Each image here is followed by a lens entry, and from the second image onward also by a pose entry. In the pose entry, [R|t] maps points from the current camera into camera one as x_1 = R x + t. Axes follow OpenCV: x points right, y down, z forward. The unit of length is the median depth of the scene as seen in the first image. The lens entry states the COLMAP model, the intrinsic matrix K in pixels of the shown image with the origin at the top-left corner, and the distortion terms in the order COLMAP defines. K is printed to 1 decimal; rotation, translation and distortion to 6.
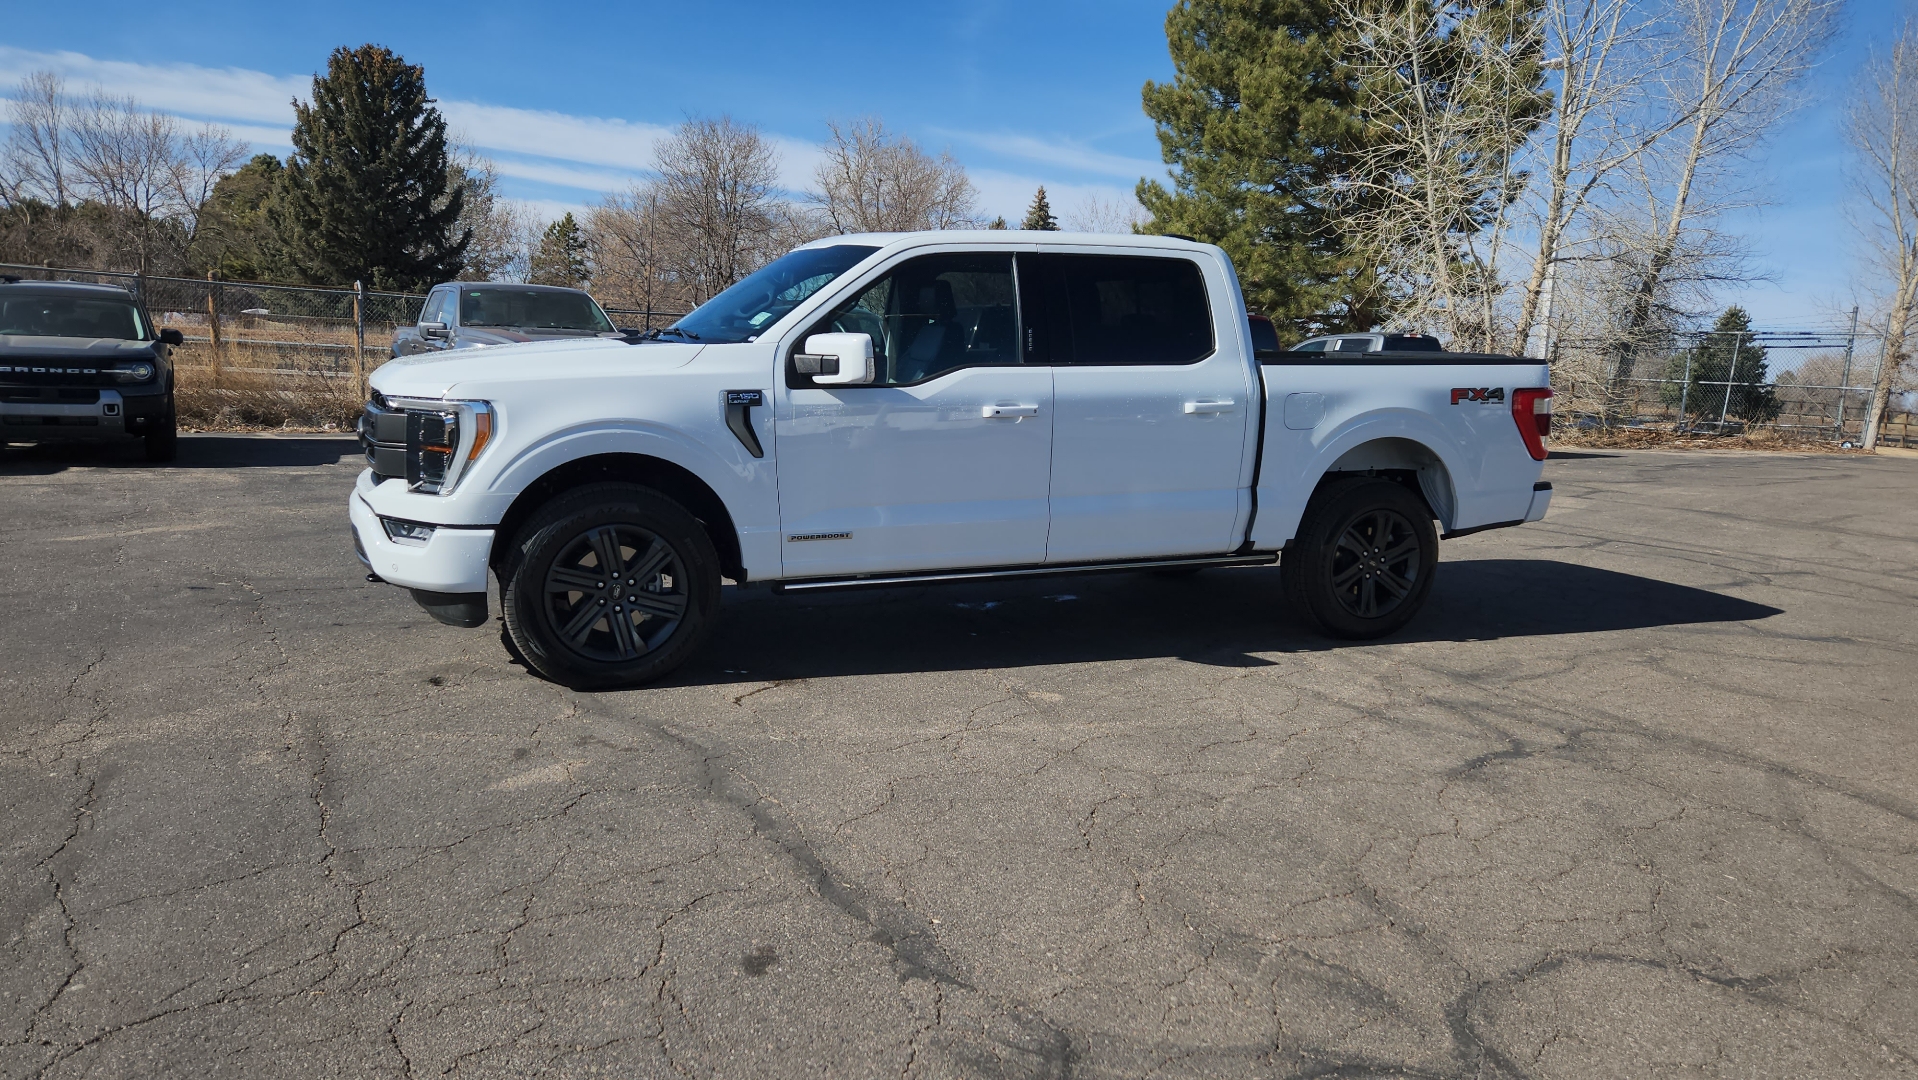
lens RADIAL K [[1277.5, 0, 948.1], [0, 1277.5, 540.9], [0, 0, 1]] dist [0.074821, -0.057980]
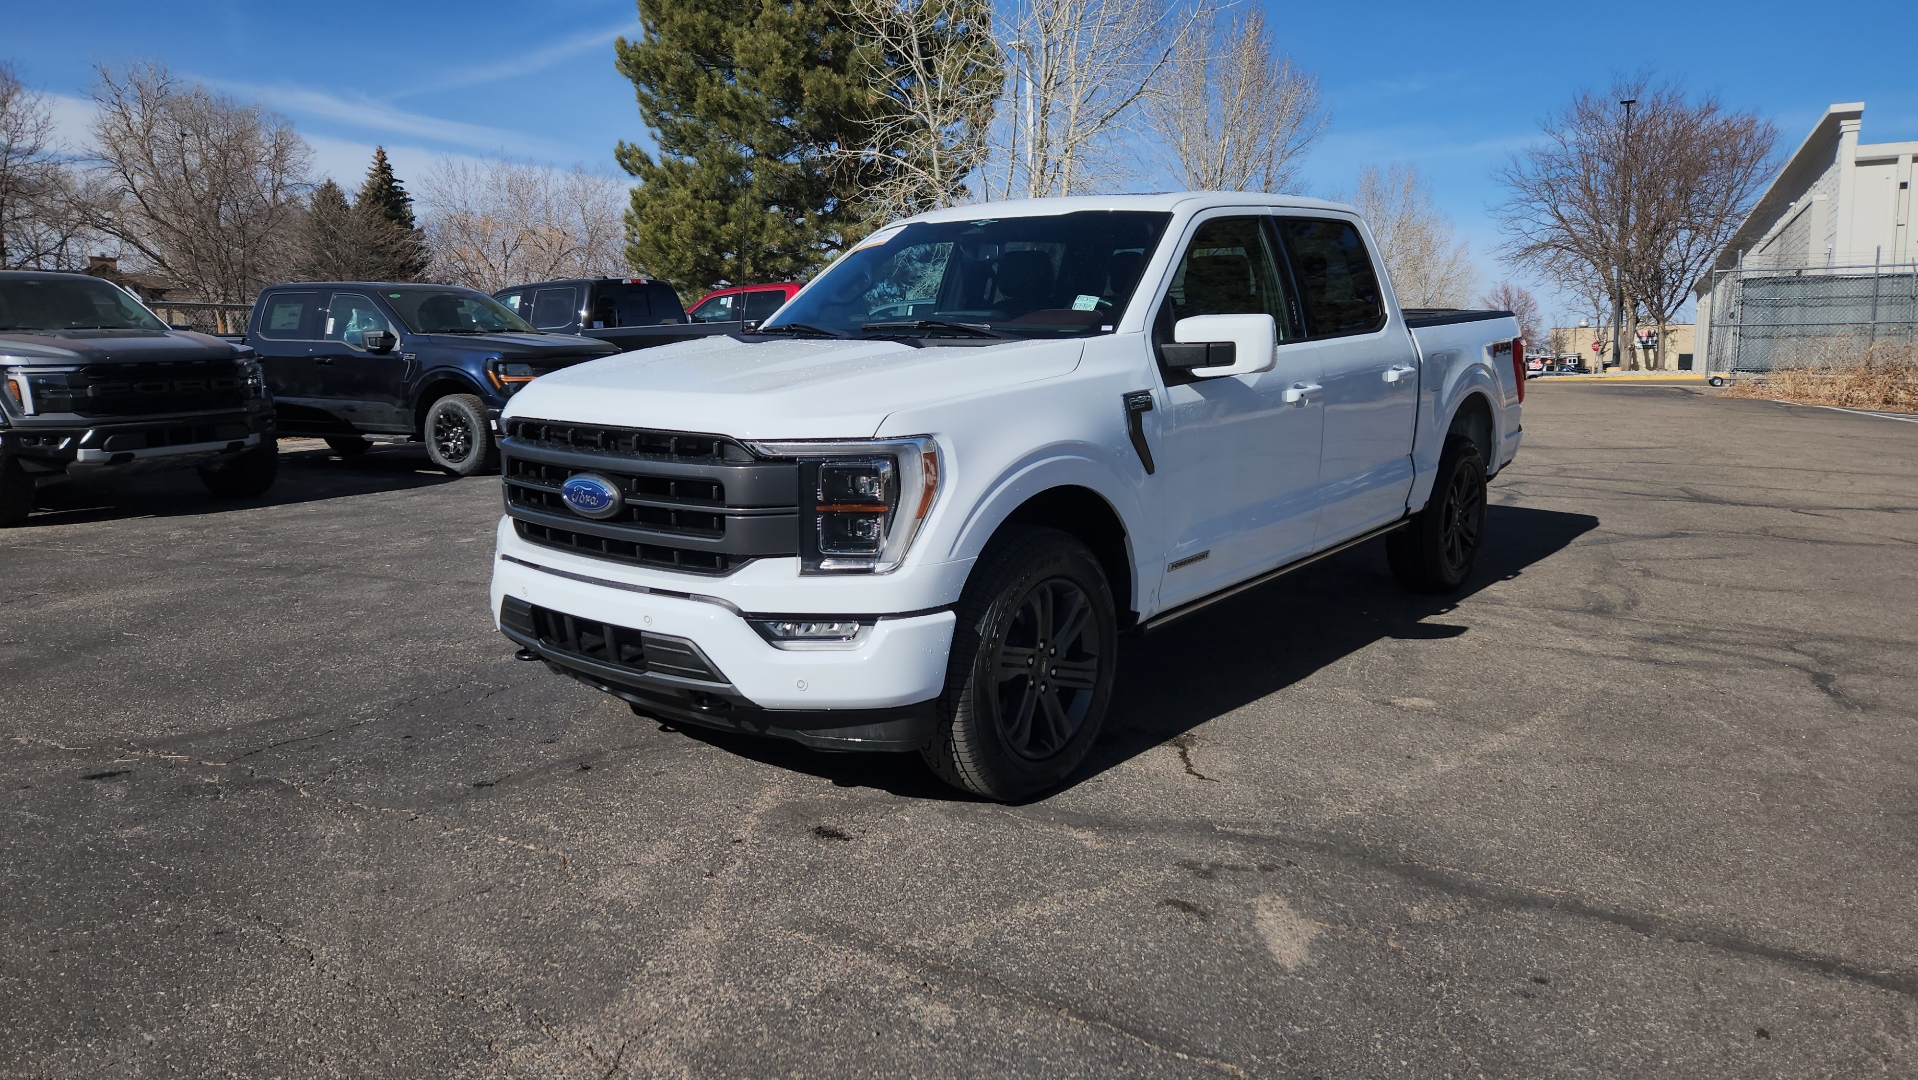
lens RADIAL K [[1277.5, 0, 930.7], [0, 1277.5, 518.8], [0, 0, 1]] dist [0.074821, -0.057980]
pose [[0.885250, -0.117749, 0.449963, -0.497728], [0.114104, 0.992841, 0.035325, -0.063306], [-0.450901, 0.020071, 0.892348, 0.264159]]
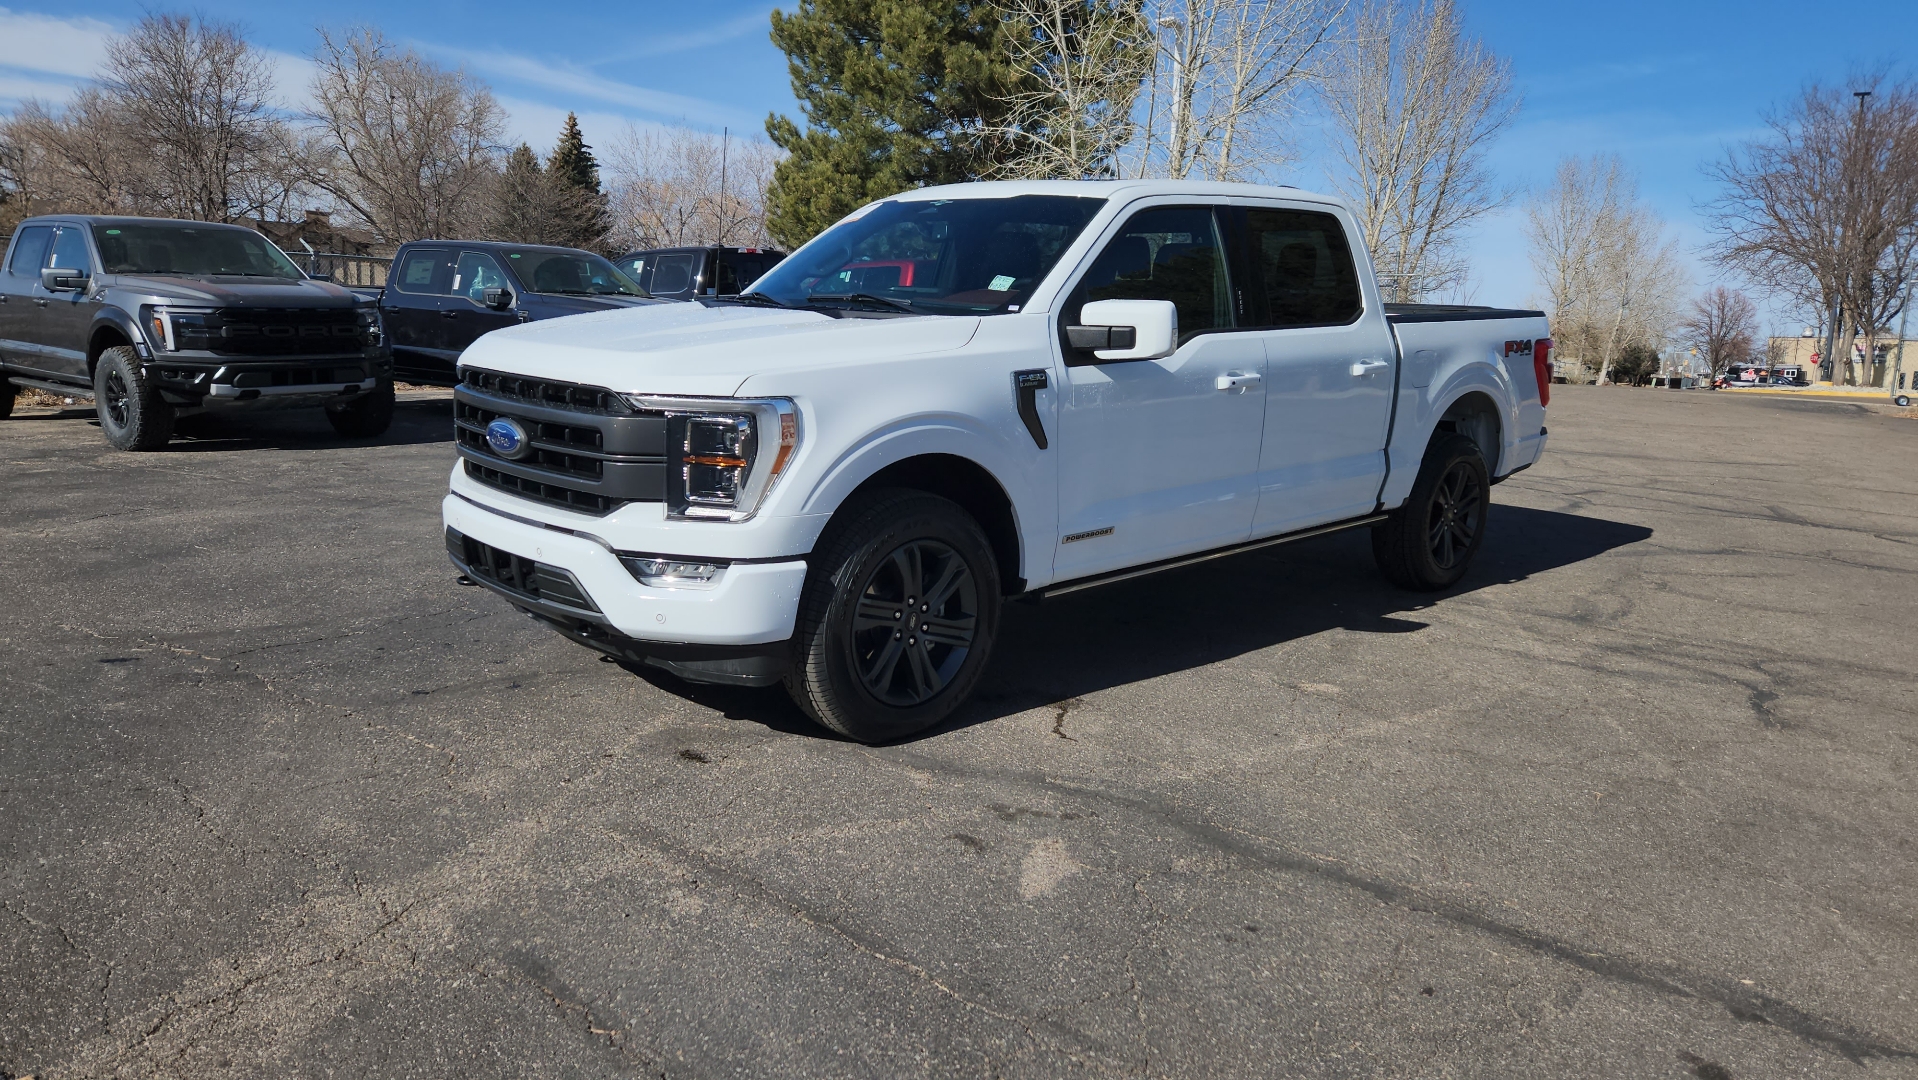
lens RADIAL K [[1277.5, 0, 940.0], [0, 1277.5, 535.3], [0, 0, 1]] dist [0.074821, -0.057980]
pose [[0.937025, -0.073968, 0.341340, -0.395350], [0.059091, 0.996802, 0.053794, -0.044848], [-0.344228, -0.030237, 0.938399, 0.171939]]
